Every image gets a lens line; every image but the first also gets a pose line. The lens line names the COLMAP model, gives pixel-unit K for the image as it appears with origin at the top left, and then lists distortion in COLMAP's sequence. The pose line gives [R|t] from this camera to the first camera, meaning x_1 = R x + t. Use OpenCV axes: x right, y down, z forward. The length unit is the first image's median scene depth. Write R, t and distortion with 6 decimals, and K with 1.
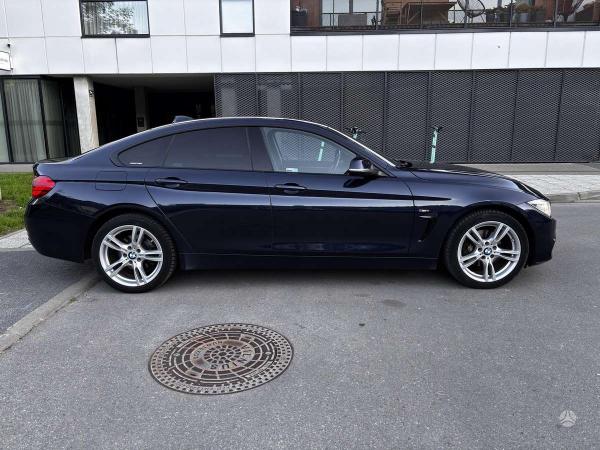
lens RADIAL K [[456.3, 0, 300.0], [0, 456.3, 225.0], [0, 0, 1]] dist [0.018032, 0.000934]
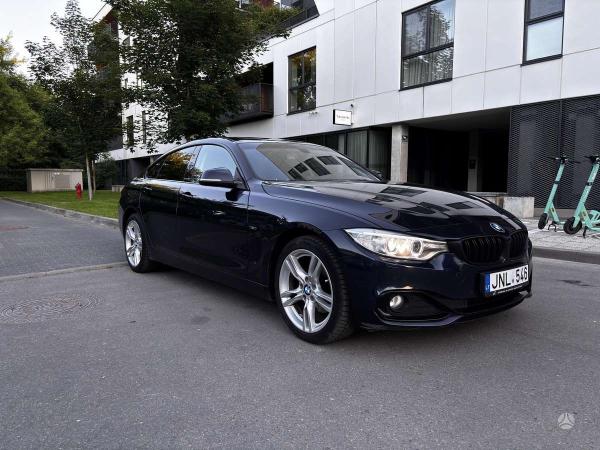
lens RADIAL K [[459.8, 0, 300.0], [0, 459.8, 225.0], [0, 0, 1]] dist [0.055062, -0.062213]
pose [[0.630442, 0.079209, -0.772185, 0.275002], [-0.162072, 0.986287, -0.031151, -0.006190], [0.759128, 0.144788, 0.634634, 0.139700]]
